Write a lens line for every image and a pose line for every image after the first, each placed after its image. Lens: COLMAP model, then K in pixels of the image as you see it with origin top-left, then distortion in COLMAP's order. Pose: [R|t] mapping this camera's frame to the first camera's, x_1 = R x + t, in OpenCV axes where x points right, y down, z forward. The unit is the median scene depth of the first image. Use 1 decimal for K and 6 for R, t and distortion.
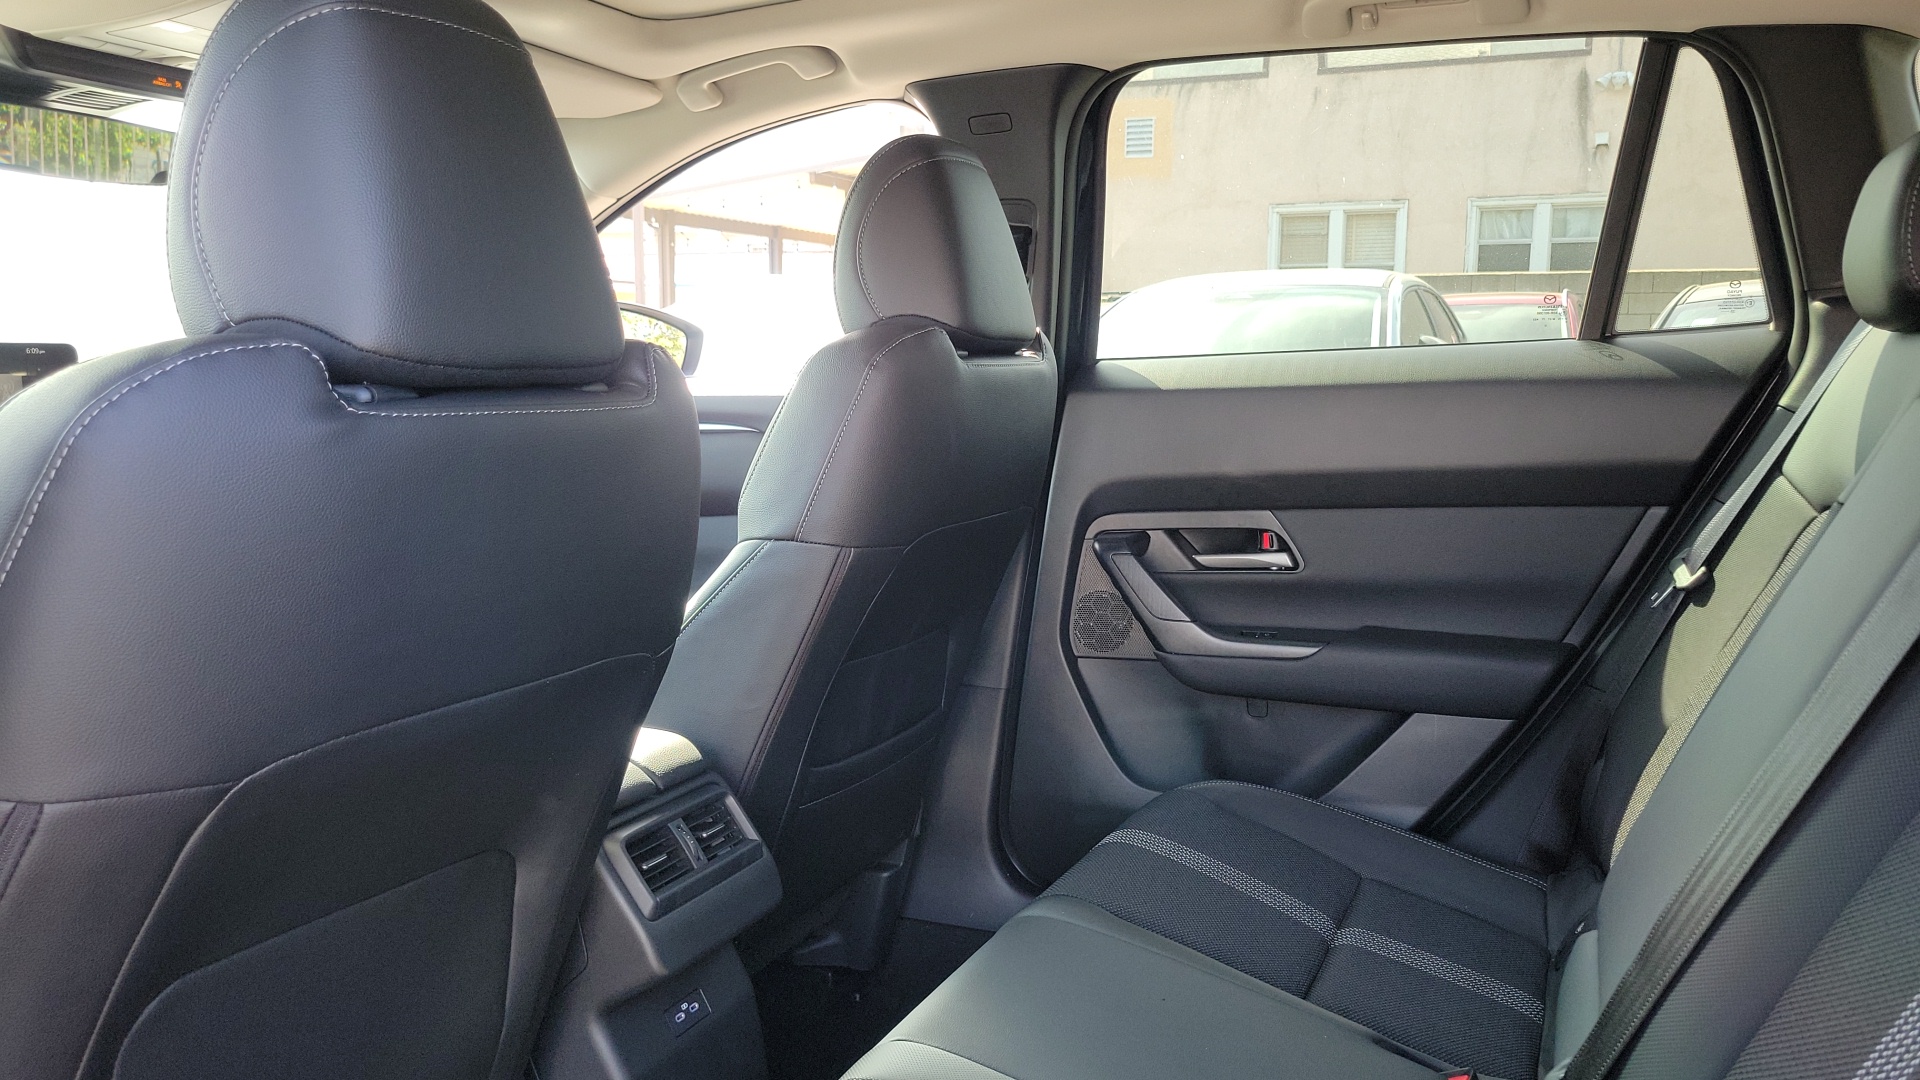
lens RADIAL K [[1460.9, 0, 969.8], [0, 1460.9, 530.2], [0, 0, 1]] dist [0.022710, 0.001100]
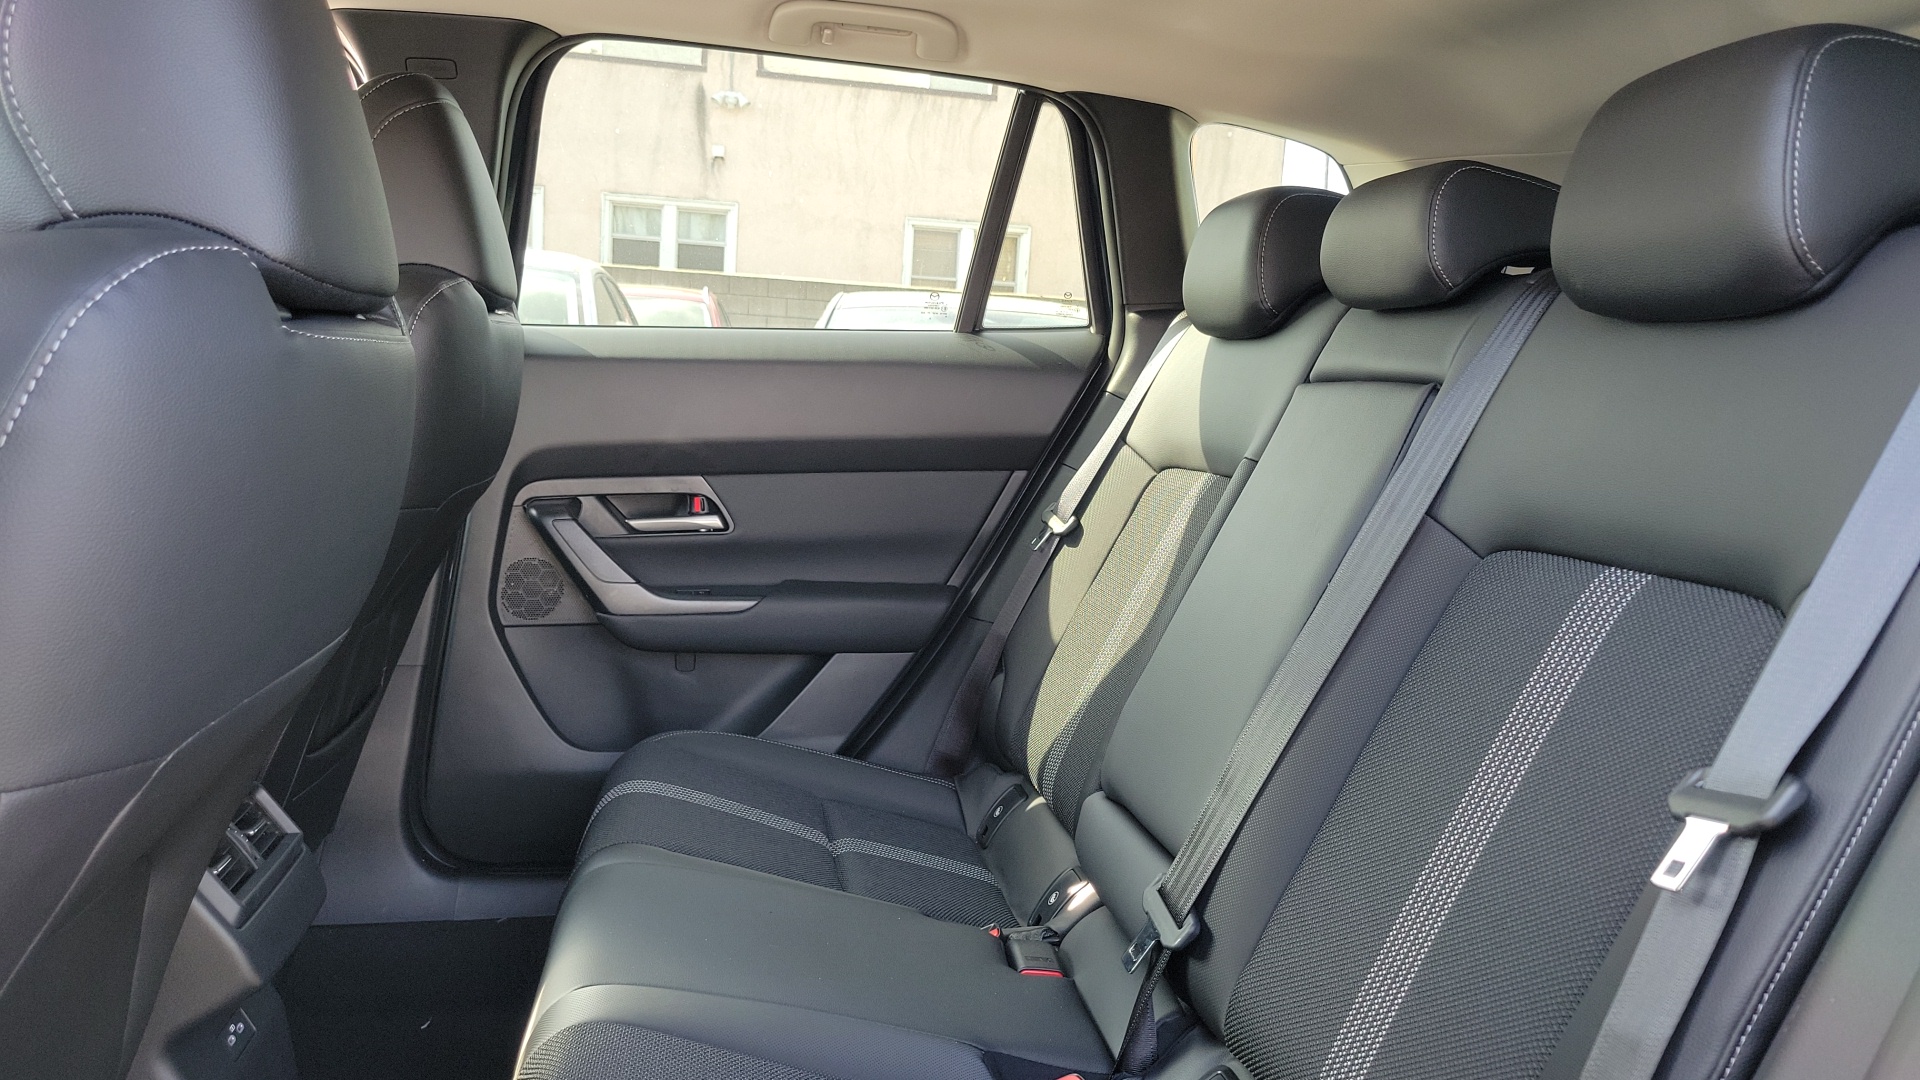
lens RADIAL K [[1460.9, 0, 969.8], [0, 1460.9, 530.2], [0, 0, 1]] dist [0.022710, 0.001100]
pose [[0.821474, -0.022462, 0.569804, -0.244398], [0.017665, 0.999747, 0.013943, 0.014800], [-0.569973, -0.001388, 0.821662, 0.011726]]
